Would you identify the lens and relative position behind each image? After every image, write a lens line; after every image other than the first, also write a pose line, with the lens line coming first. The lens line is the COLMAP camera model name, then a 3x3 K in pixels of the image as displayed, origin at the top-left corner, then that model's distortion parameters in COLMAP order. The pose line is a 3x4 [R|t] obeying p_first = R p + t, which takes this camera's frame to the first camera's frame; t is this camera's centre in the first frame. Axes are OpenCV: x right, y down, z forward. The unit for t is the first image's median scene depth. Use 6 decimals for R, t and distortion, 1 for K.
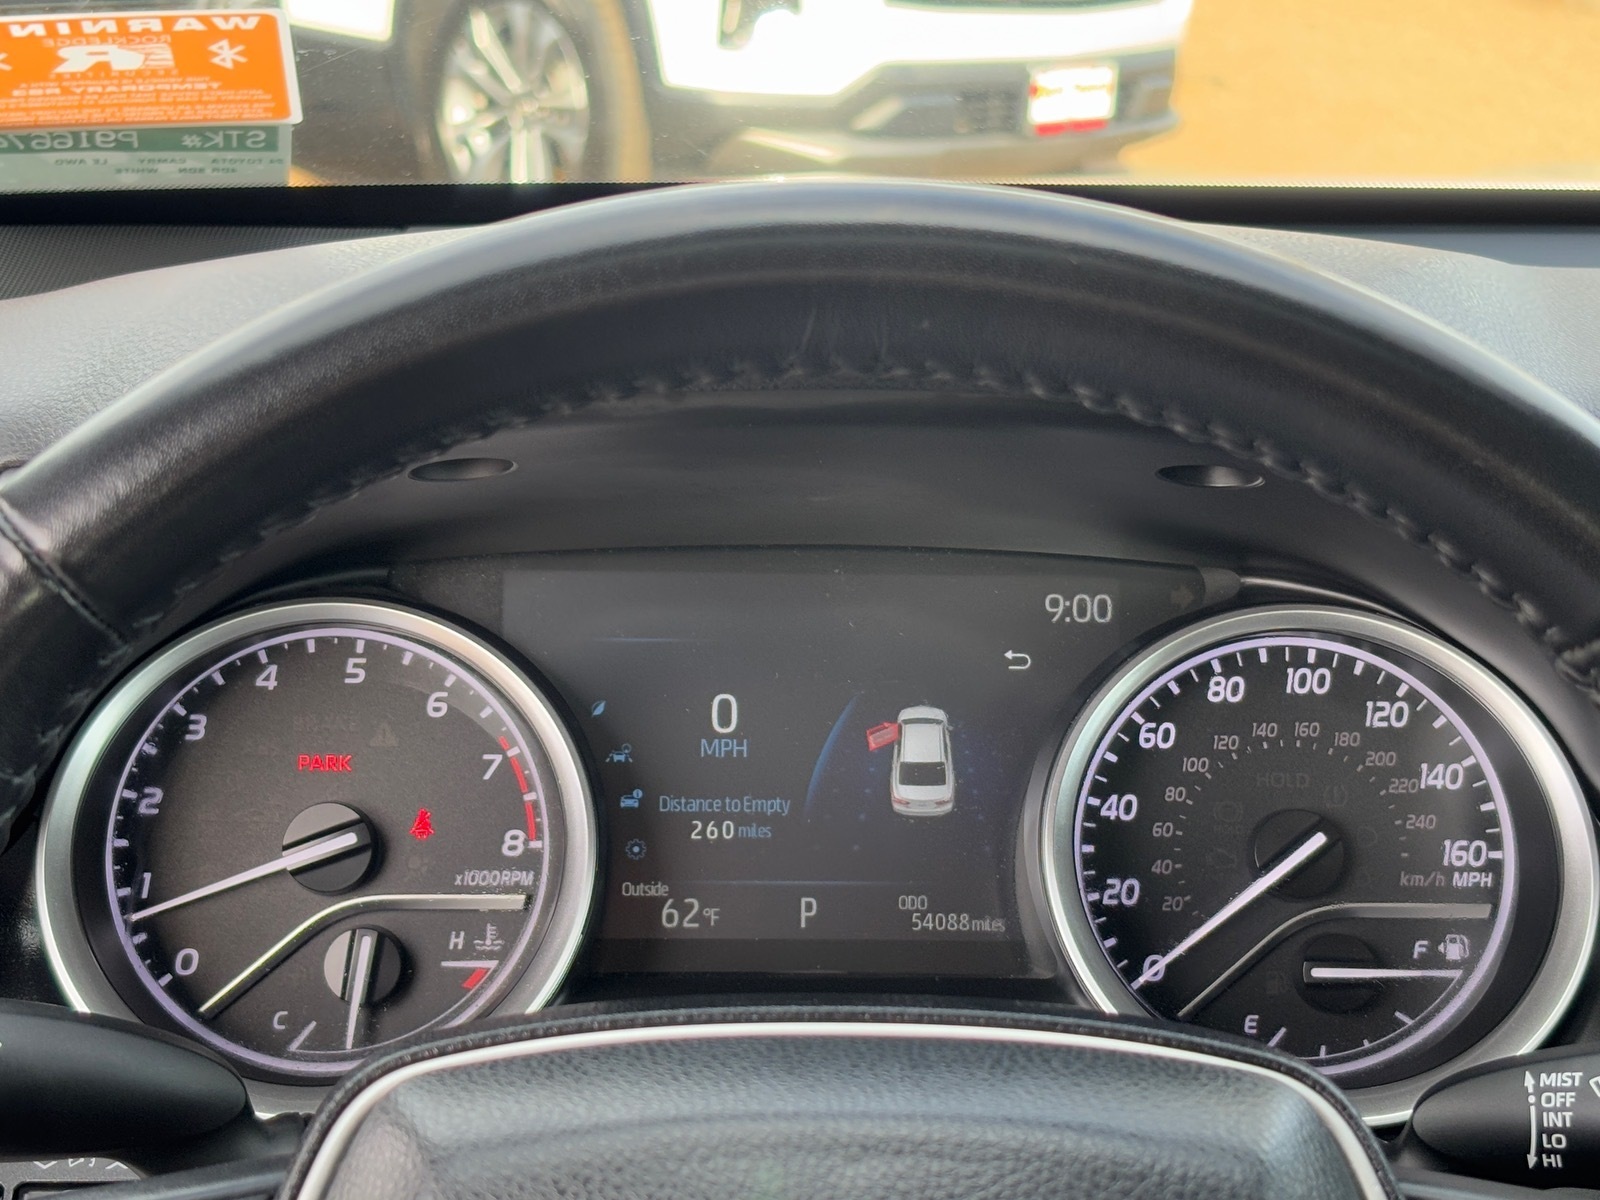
lens RADIAL K [[2918.4, 0, 786.3], [0, 2918.4, 594.3], [0, 0, 1]] dist [0.139509, 0.000000]
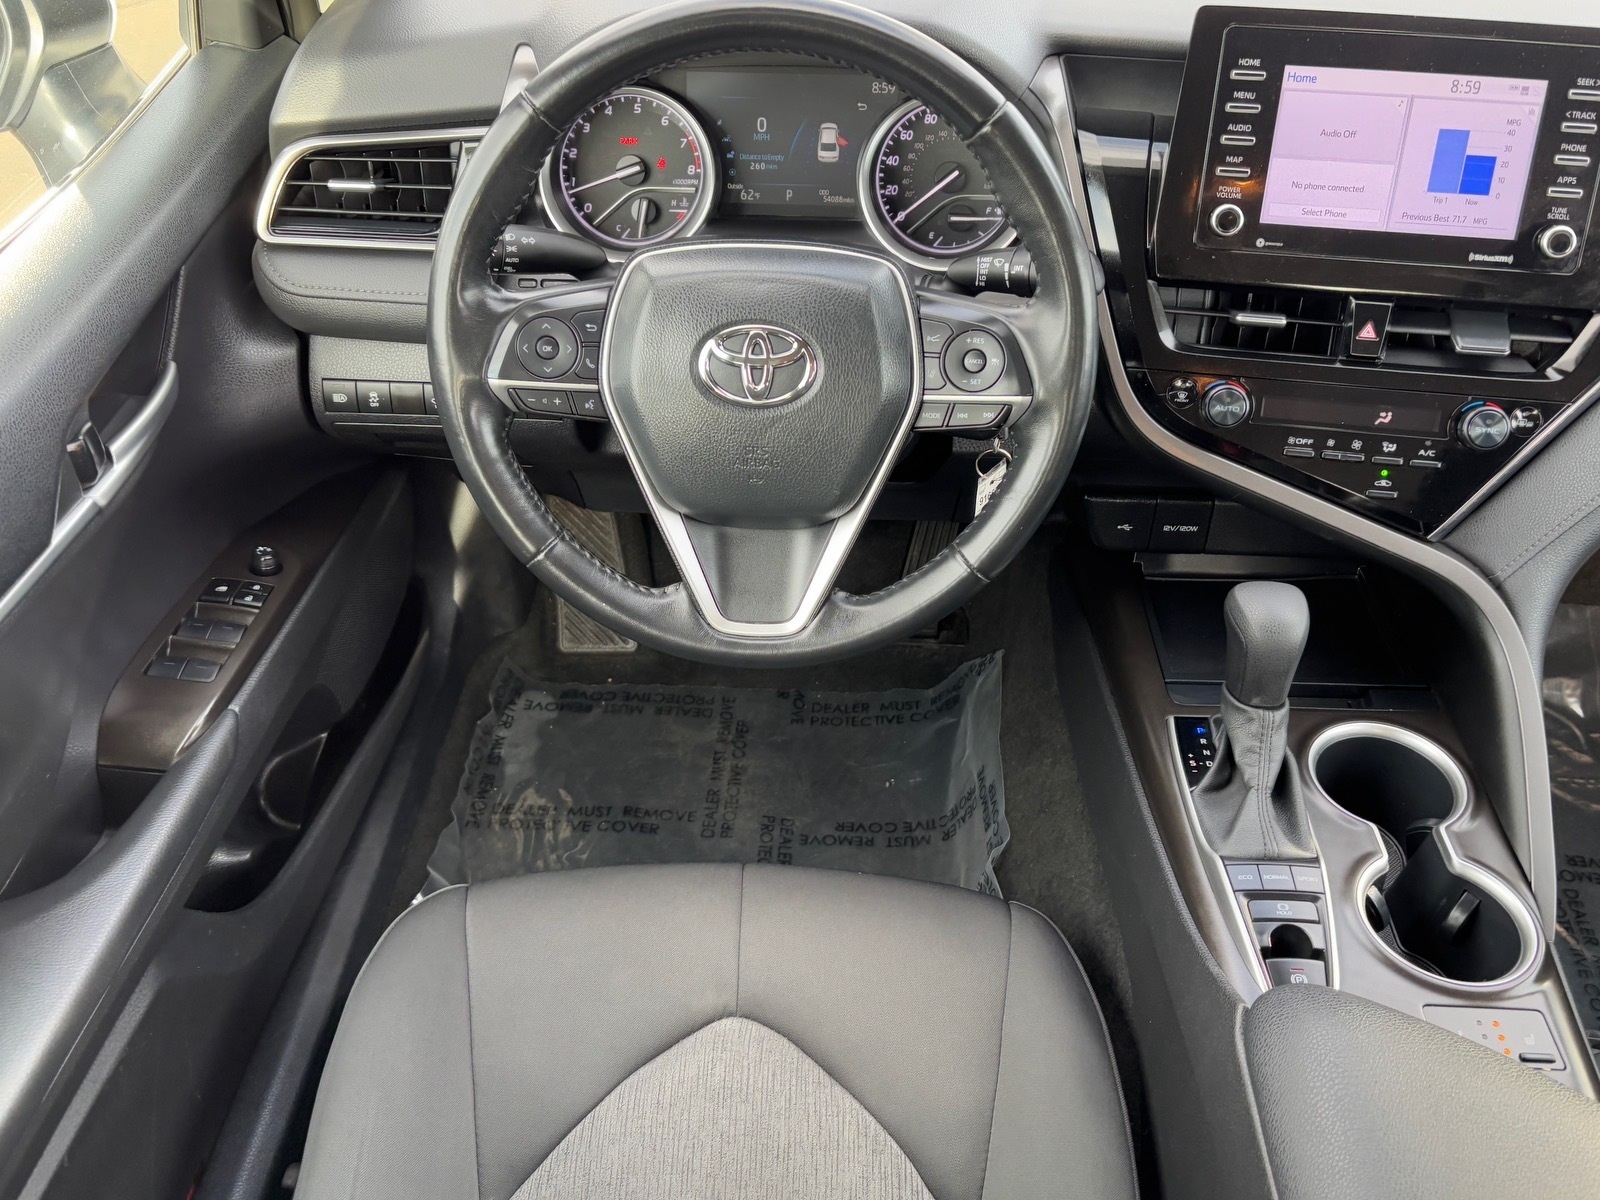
lens RADIAL K [[1368.9, 0, 806.9], [0, 1368.9, 608.2], [0, 0, 1]] dist [0.023009, -0.024572]
pose [[0.998185, 0.033027, -0.050364, 0.112583], [-0.008419, 0.904541, 0.426303, -0.110938], [0.059635, -0.425105, 0.903177, -0.469872]]
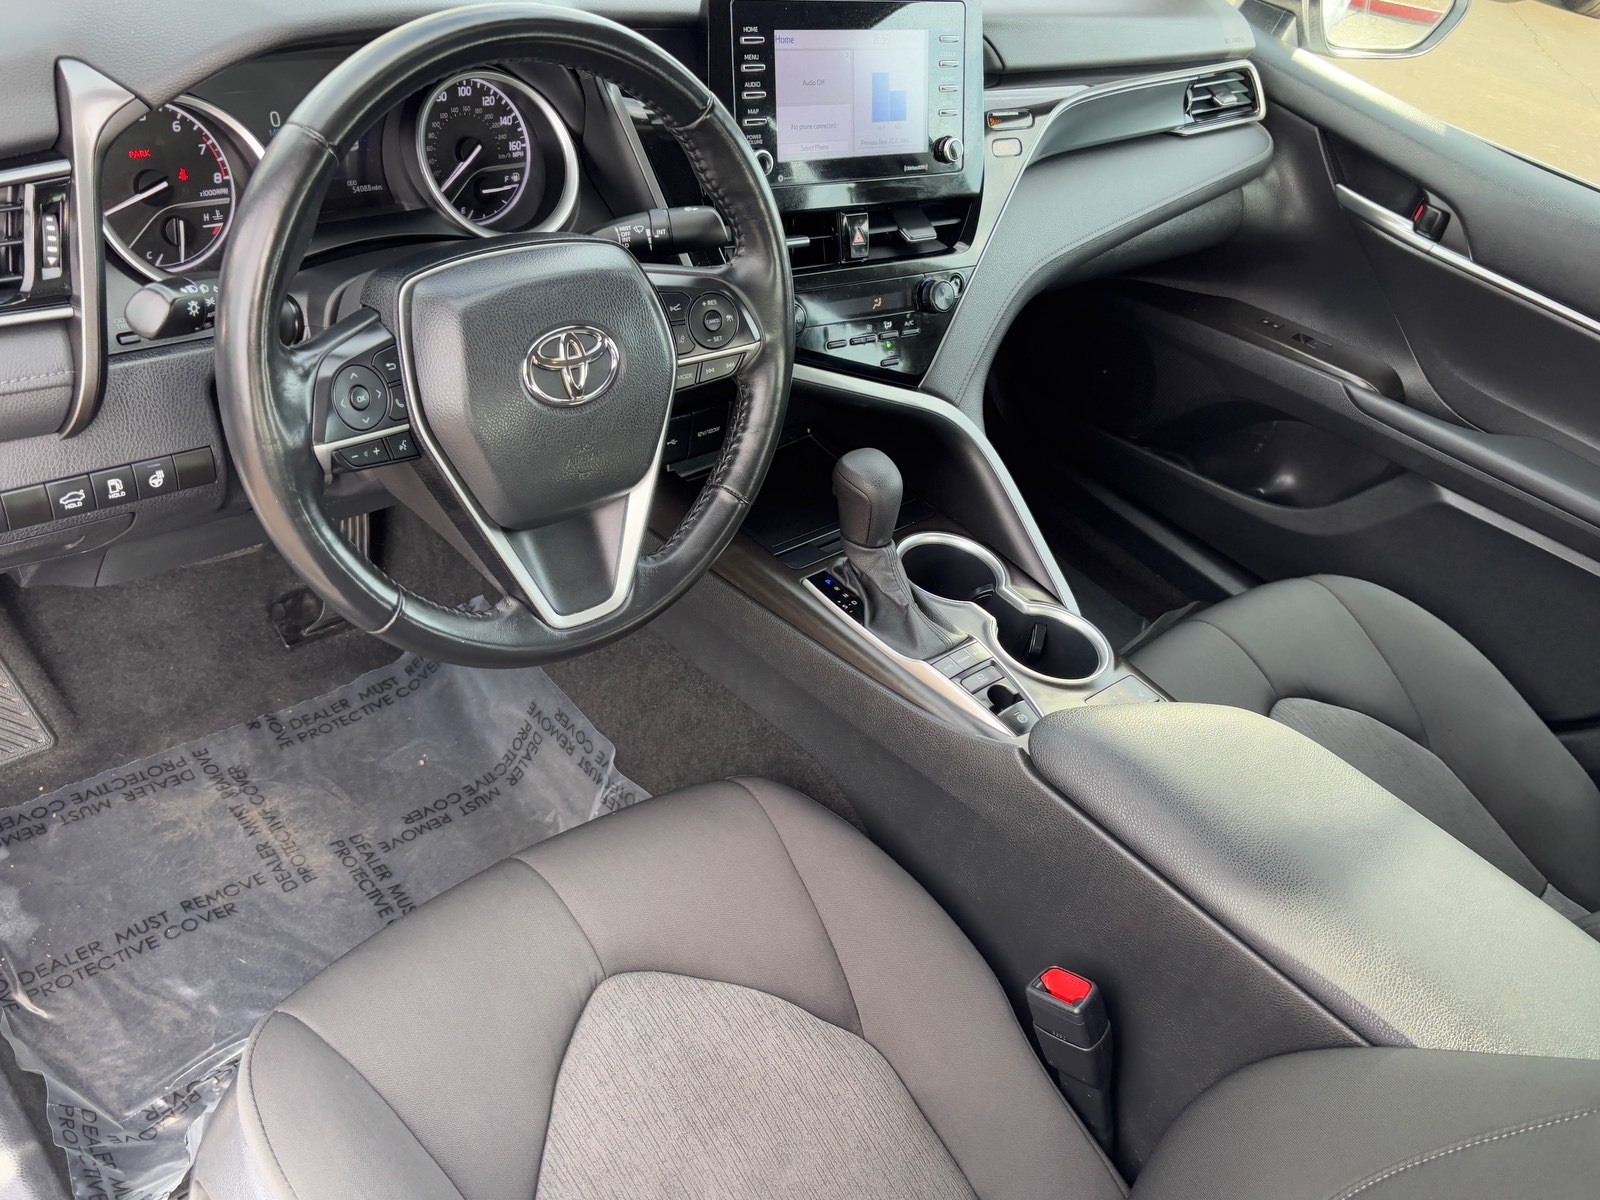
lens RADIAL K [[1368.9, 0, 796.2], [0, 1368.9, 619.6], [0, 0, 1]] dist [0.023009, -0.024572]
pose [[0.741938, -0.306037, 0.596547, -0.579300], [-0.027420, 0.875153, 0.483068, -0.186982], [-0.669907, -0.374764, 0.640919, -0.333364]]
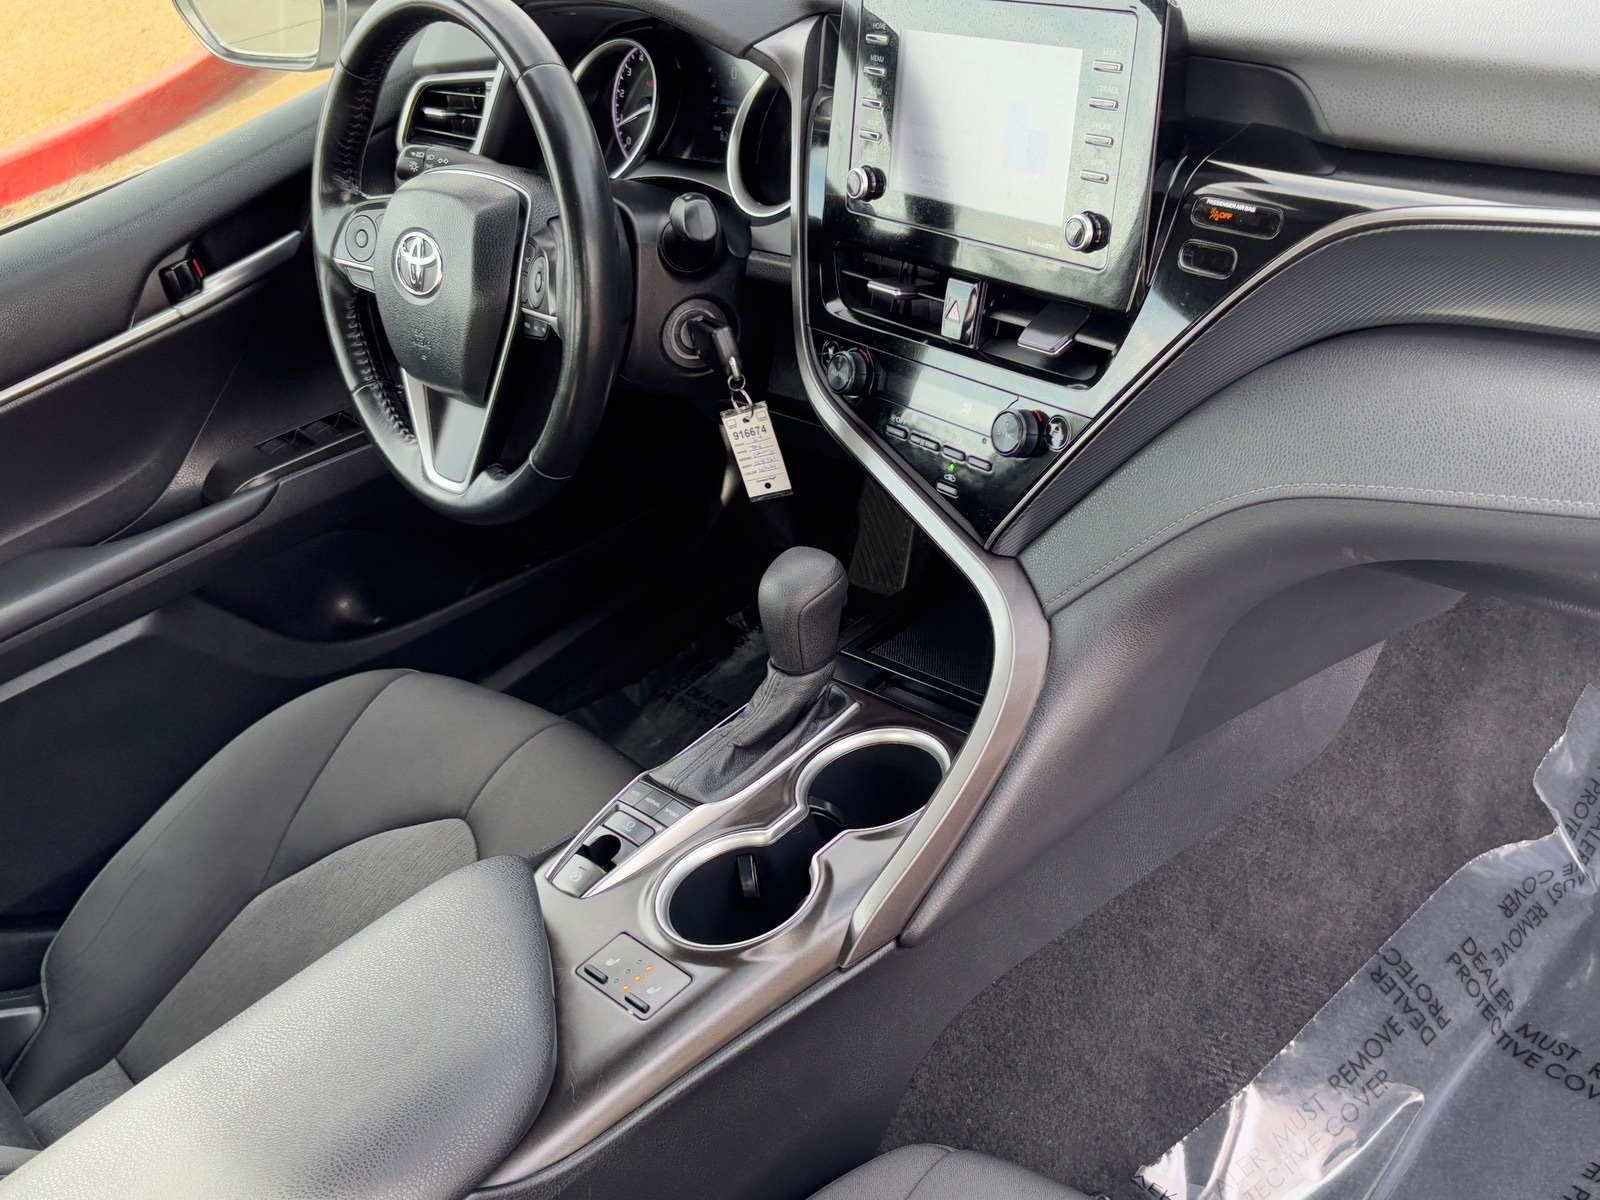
lens RADIAL K [[1766.3, 0, 813.4], [0, 1766.3, 613.6], [0, 0, 1]] dist [0.044448, 0.000000]
pose [[0.643544, 0.259772, -0.719979, 1.626317], [0.060181, 0.920561, 0.385934, -0.162596], [0.763040, -0.291695, 0.576789, -0.240252]]
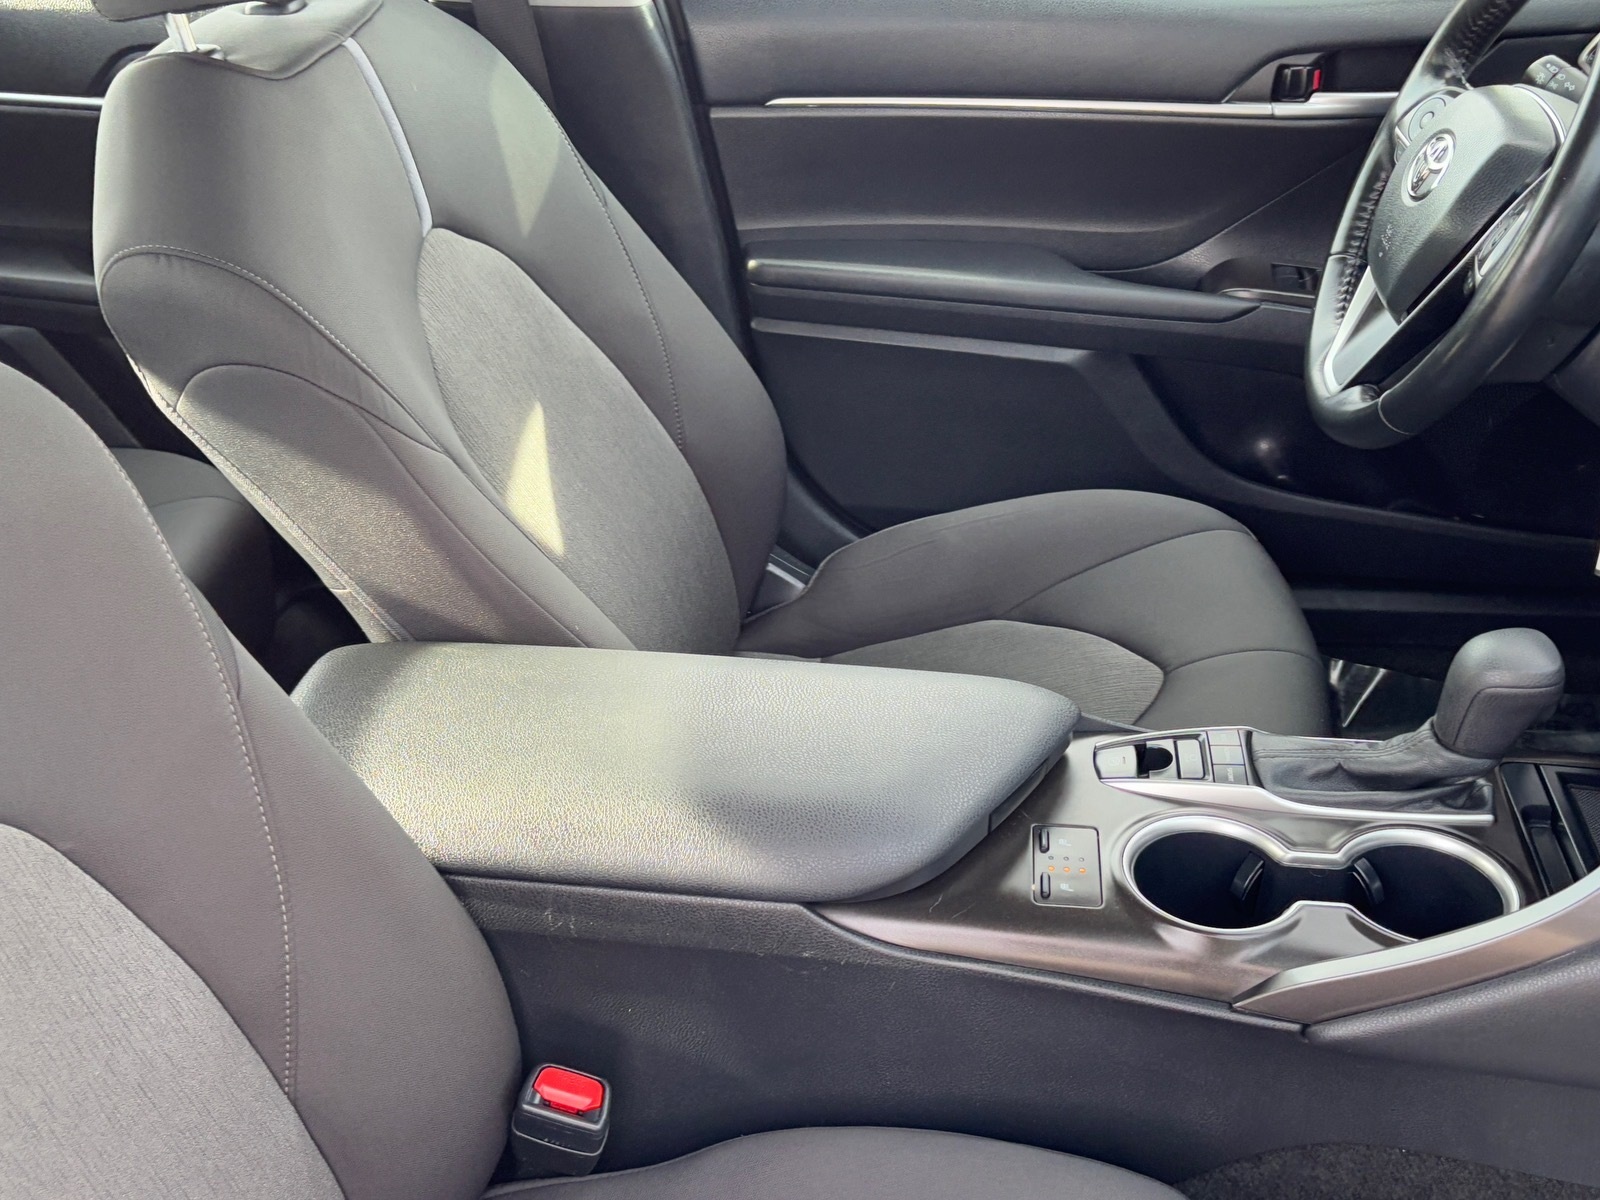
lens RADIAL K [[1766.3, 0, 798.3], [0, 1766.3, 613.7], [0, 0, 1]] dist [0.044448, 0.000000]
pose [[-0.127446, 0.515465, -0.847380, 1.721764], [-0.232717, 0.814957, 0.530743, -0.231453], [0.964158, 0.264841, 0.016094, 0.091982]]
